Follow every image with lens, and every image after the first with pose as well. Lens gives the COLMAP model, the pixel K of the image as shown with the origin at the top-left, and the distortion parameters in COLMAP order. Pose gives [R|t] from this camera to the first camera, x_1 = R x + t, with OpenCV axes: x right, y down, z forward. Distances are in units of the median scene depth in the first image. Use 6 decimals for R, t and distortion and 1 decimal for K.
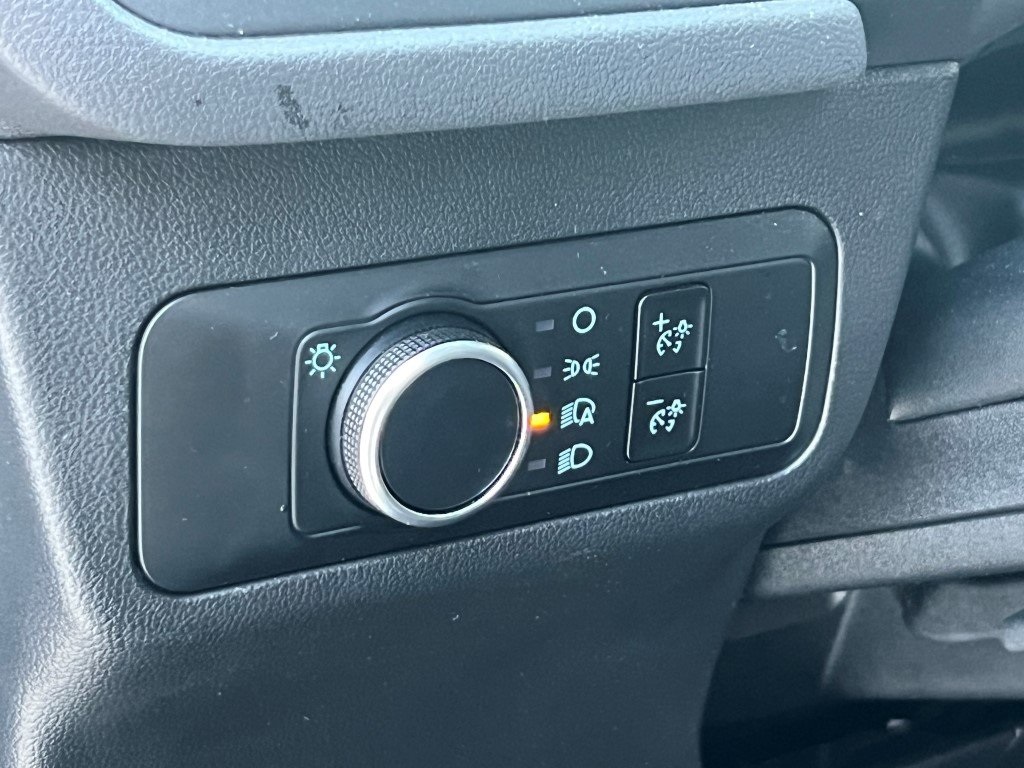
lens RADIAL K [[2362.2, 0, 512.0], [0, 2362.2, 384.0], [0, 0, 1]] dist [-0.018018, 5.674636]
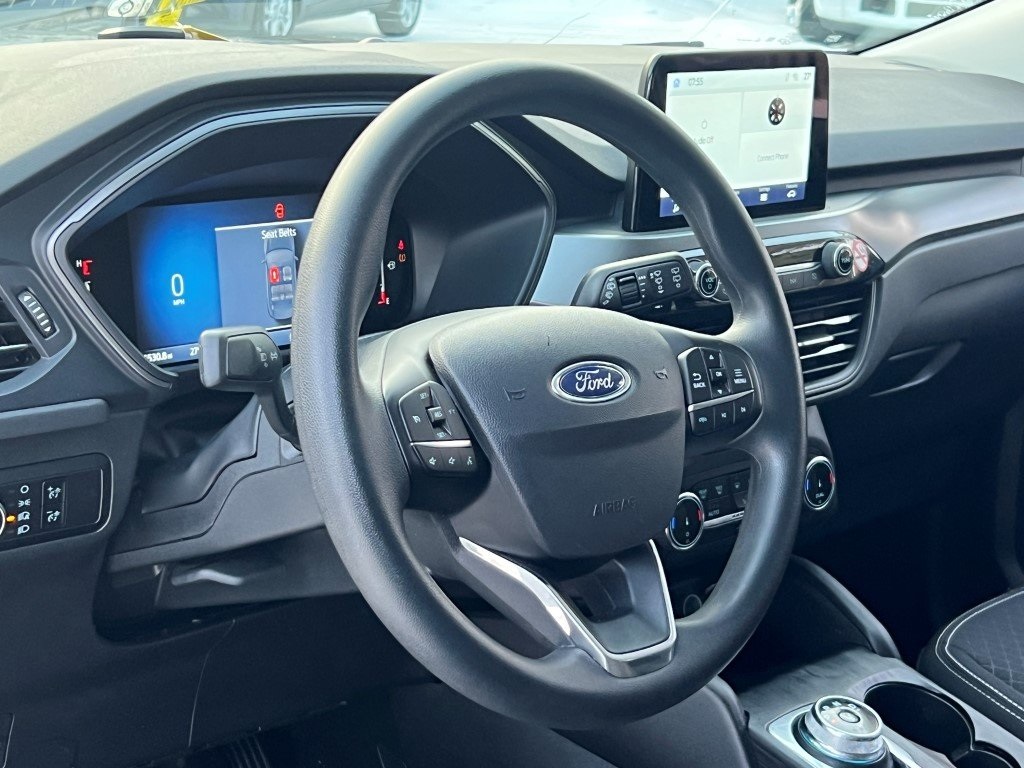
lens RADIAL K [[1789.9, 0, 512.0], [0, 1789.9, 384.0], [0, 0, 1]] dist [0.043398, 0.040569]
pose [[0.982821, 0.014927, 0.183957, 0.233932], [-0.011726, 0.999761, -0.018478, -0.134299], [-0.184189, 0.016003, 0.982761, -1.611403]]
